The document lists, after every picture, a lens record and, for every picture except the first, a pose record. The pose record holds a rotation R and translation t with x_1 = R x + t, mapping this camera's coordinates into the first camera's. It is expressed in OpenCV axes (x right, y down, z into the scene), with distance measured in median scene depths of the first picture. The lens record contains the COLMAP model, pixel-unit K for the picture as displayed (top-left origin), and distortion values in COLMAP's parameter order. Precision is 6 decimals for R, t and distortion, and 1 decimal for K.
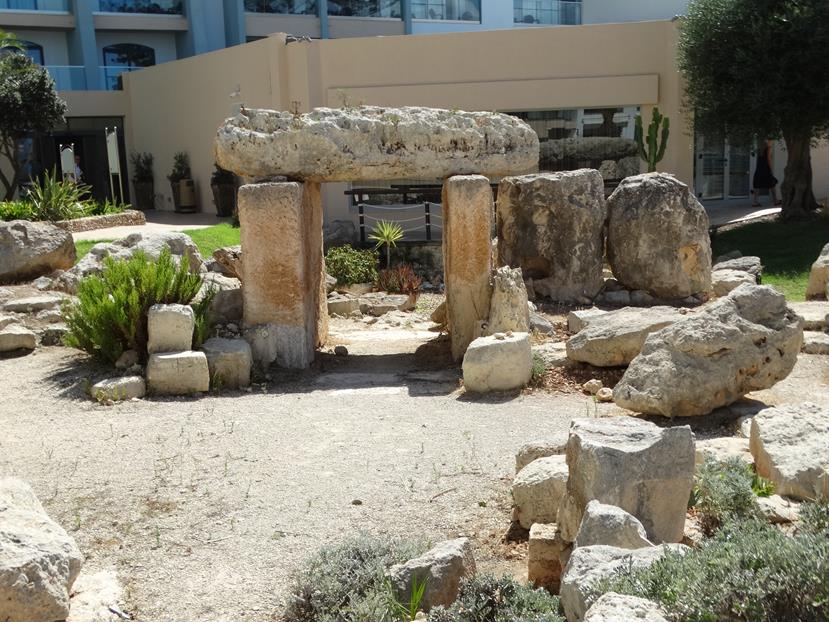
lens RADIAL K [[1155.4, 0, 401.1], [0, 1155.4, 311.3], [0, 0, 1]] dist [-0.060222, 0.143986]
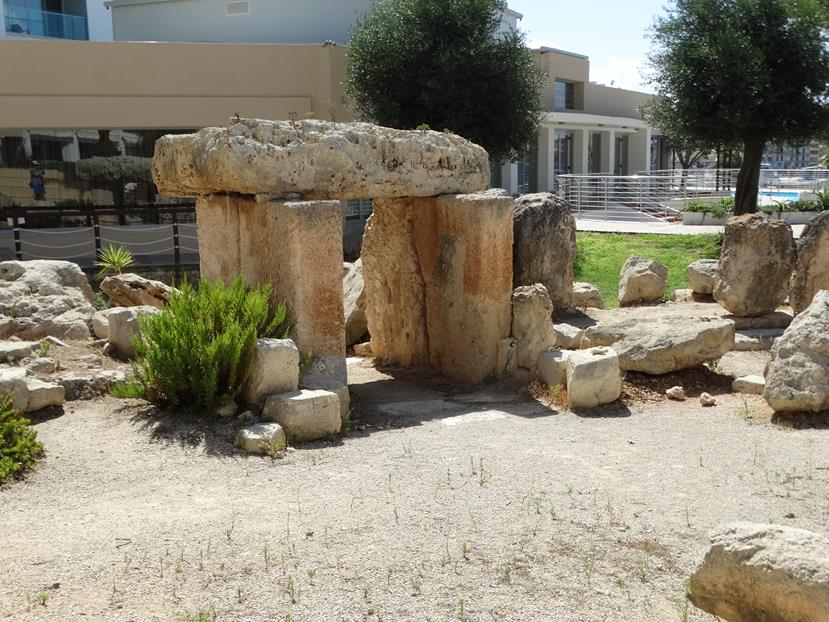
lens RADIAL K [[1155.4, 0, 401.1], [0, 1155.4, 311.3], [0, 0, 1]] dist [-0.060222, 0.143986]
pose [[0.867204, -0.042760, 0.496114, -0.491628], [0.051507, 0.998665, -0.003959, -0.016375], [-0.495282, 0.028986, 0.868249, 0.170056]]
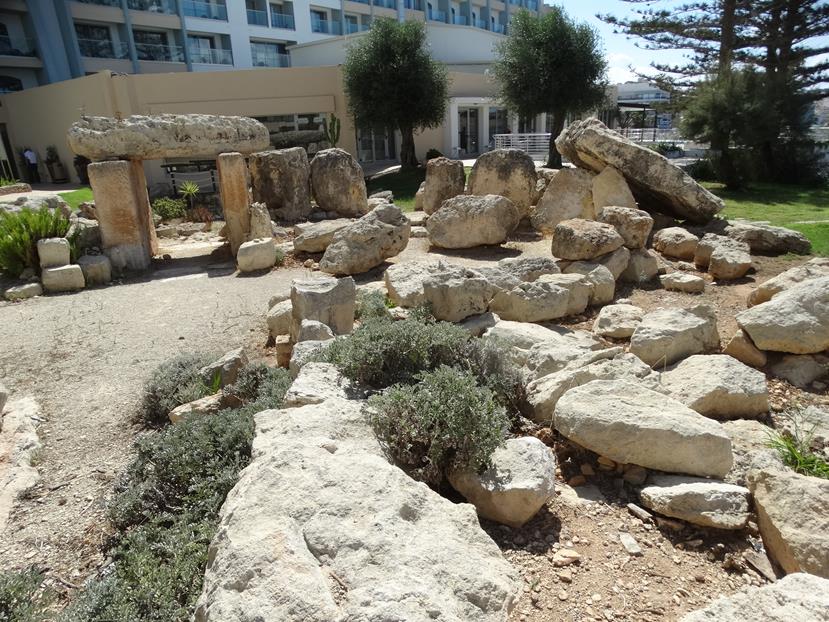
lens RADIAL K [[599.2, 0, 455.0], [0, 599.2, 313.4], [0, 0, 1]] dist [-0.073028, 0.035085]
pose [[0.921541, -0.121297, 0.368848, 0.011894], [0.065363, 0.984858, 0.160568, 0.003652], [-0.382740, -0.123861, 0.915515, -0.006115]]
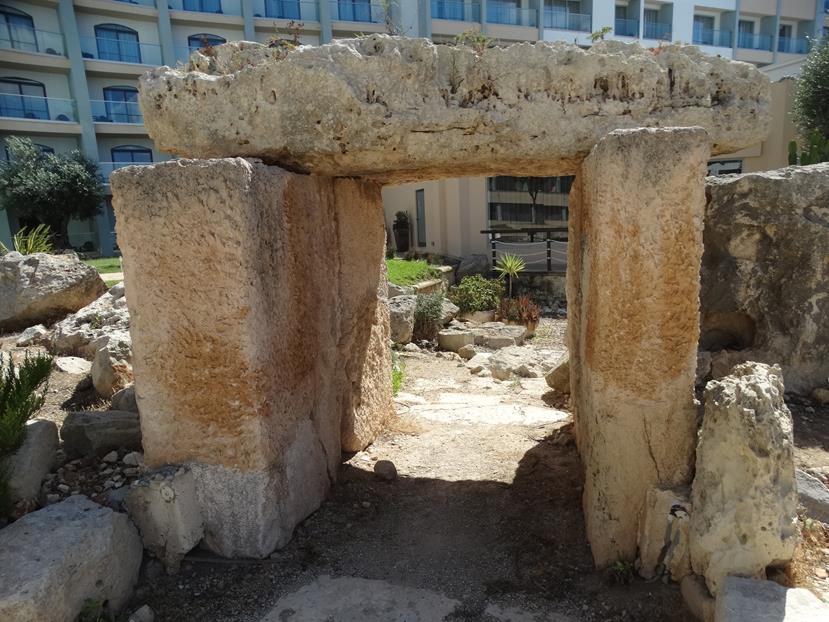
lens RADIAL K [[596.2, 0, 393.1], [0, 596.2, 325.1], [0, 0, 1]] dist [-0.070817, -0.000623]
pose [[0.972575, 0.031047, -0.230510, 0.021025], [-0.022526, 0.998965, 0.039509, -0.054925], [0.231498, -0.033233, 0.972268, 0.761193]]
